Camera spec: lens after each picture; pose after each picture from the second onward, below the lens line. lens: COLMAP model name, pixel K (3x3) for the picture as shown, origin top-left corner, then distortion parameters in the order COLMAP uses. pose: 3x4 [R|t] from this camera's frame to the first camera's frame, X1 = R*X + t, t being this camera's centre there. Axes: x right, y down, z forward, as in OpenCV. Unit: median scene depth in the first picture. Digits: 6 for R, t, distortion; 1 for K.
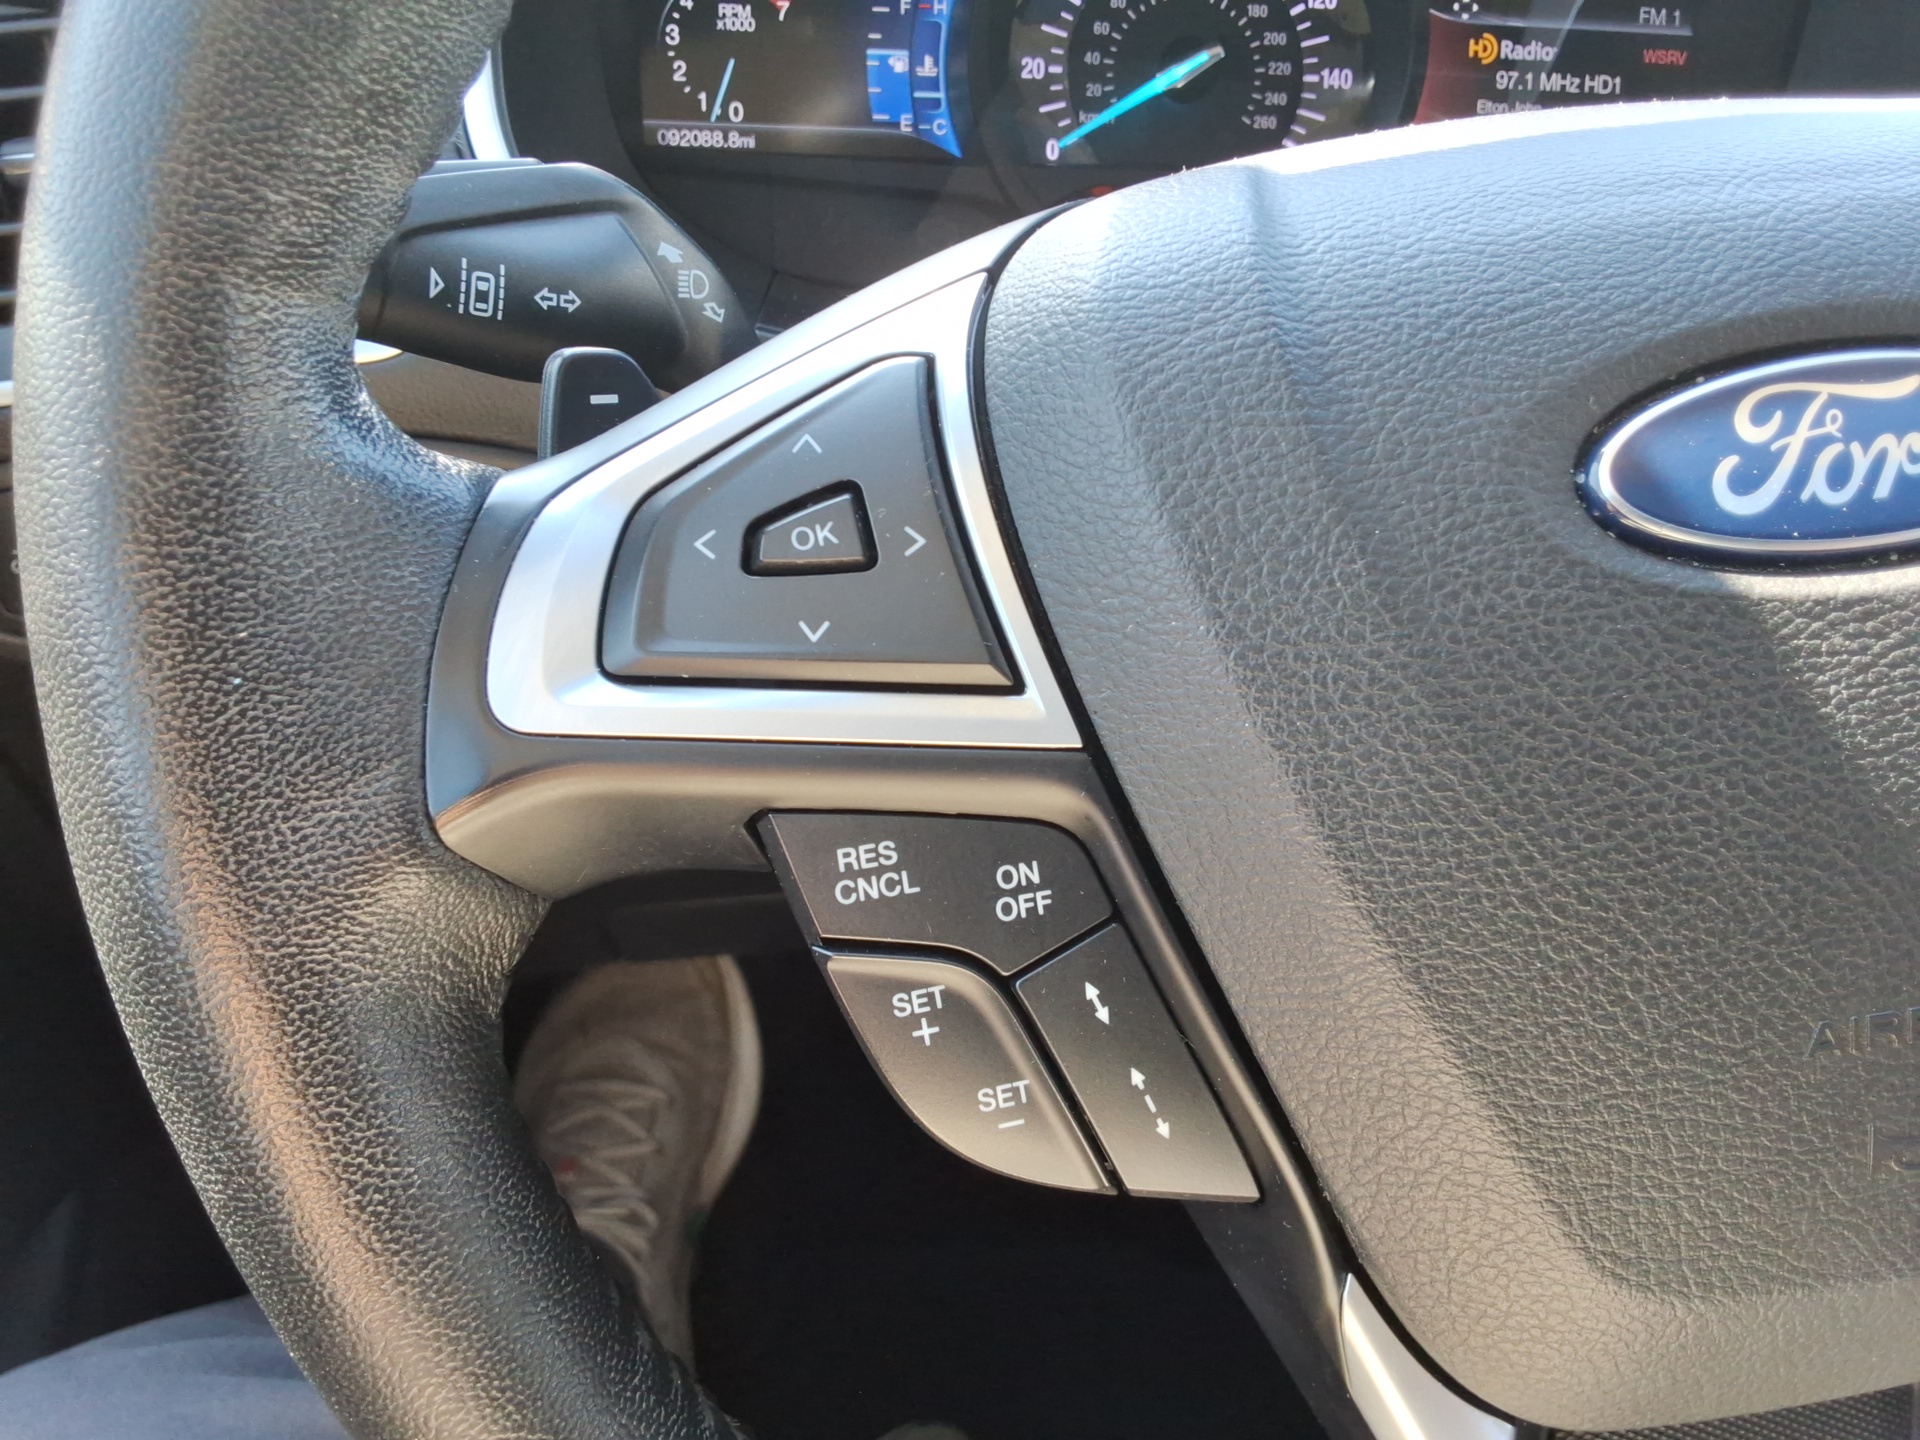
lens RADIAL K [[1557.4, 0, 965.3], [0, 1557.4, 710.9], [0, 0, 1]] dist [0.103817, -0.168602]
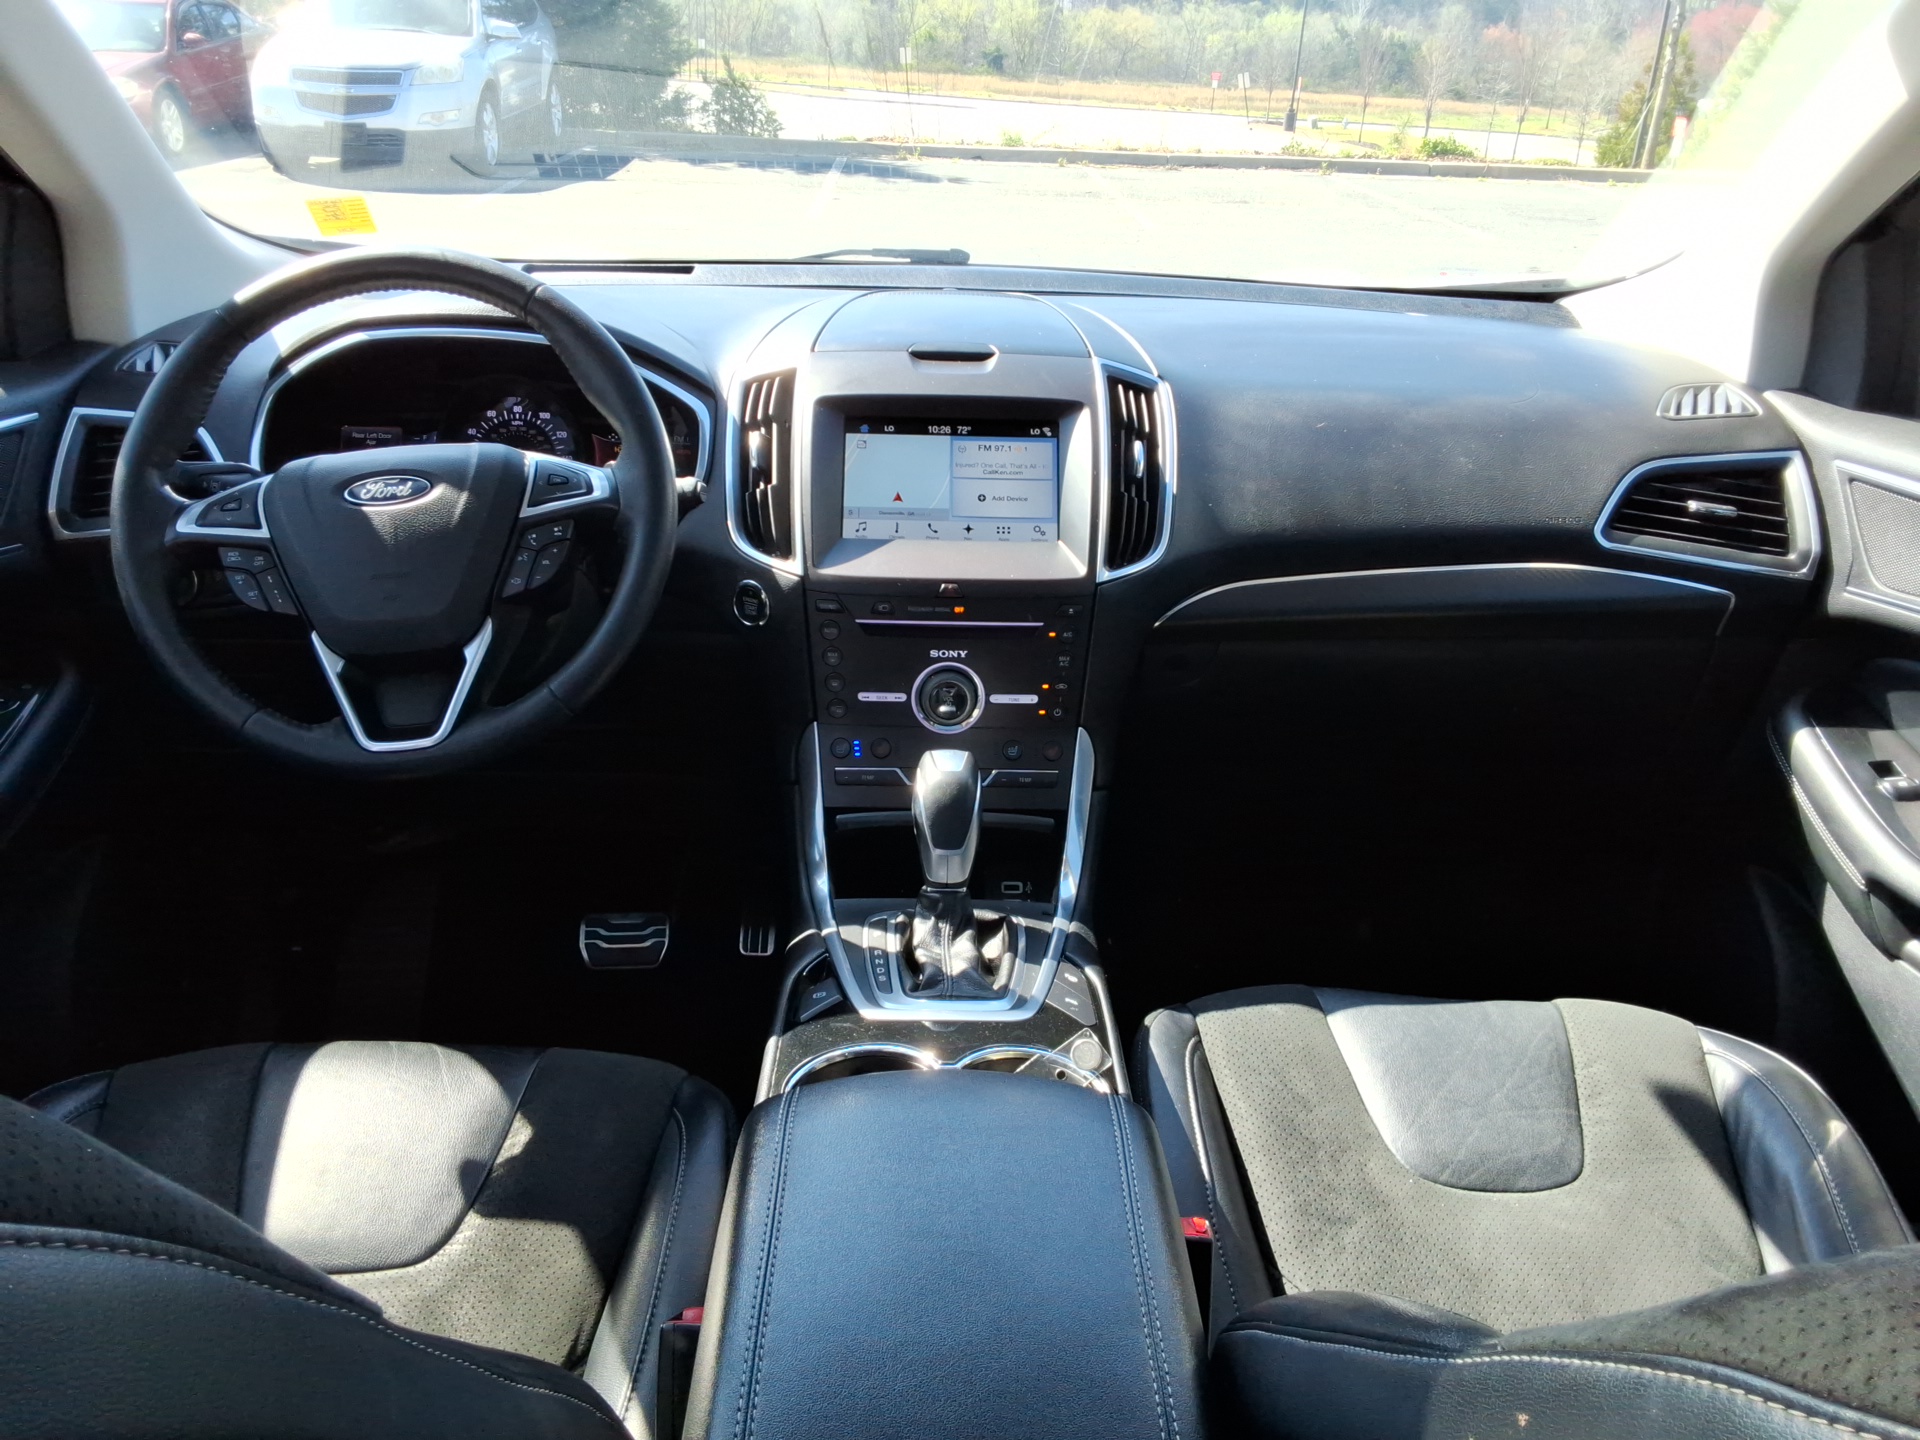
lens RADIAL K [[1528.5, 0, 996.7], [0, 1528.5, 730.5], [0, 0, 1]] dist [0.072299, -0.114248]
pose [[0.998187, -0.001890, -0.060165, 1.280990], [-0.013102, 0.968721, -0.247805, 0.866757], [0.058751, 0.248144, 0.966940, -1.761214]]
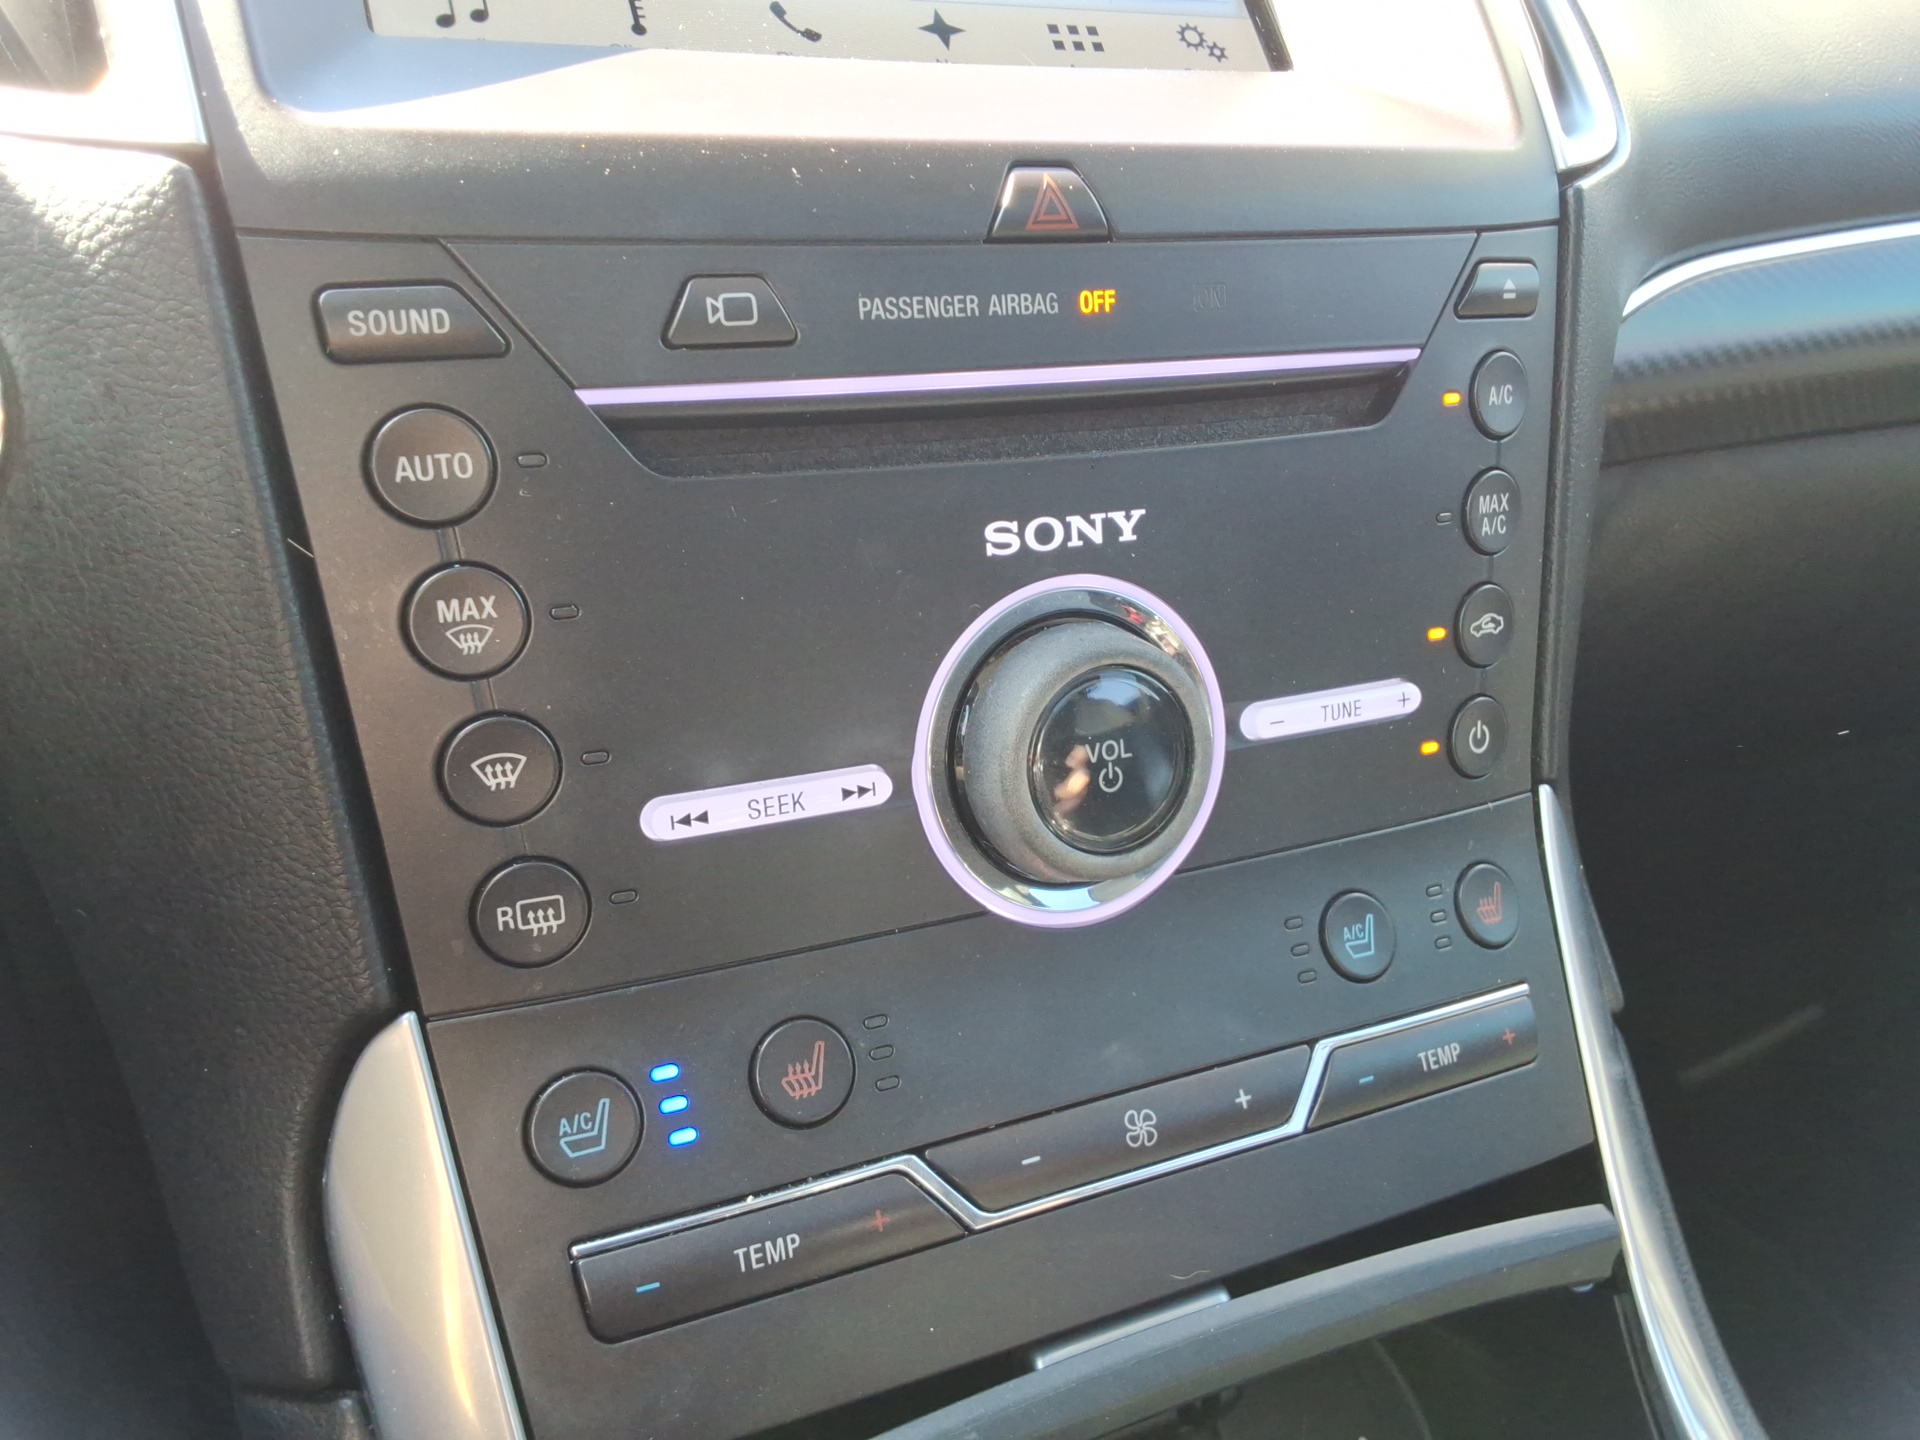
lens RADIAL K [[1547.0, 0, 977.1], [0, 1547.0, 715.9], [0, 0, 1]] dist [0.132104, -0.234121]
pose [[0.933518, -0.161429, 0.320131, 0.811978], [0.252661, 0.929711, -0.267956, 0.260870], [-0.254373, 0.331027, 0.908689, 0.364244]]
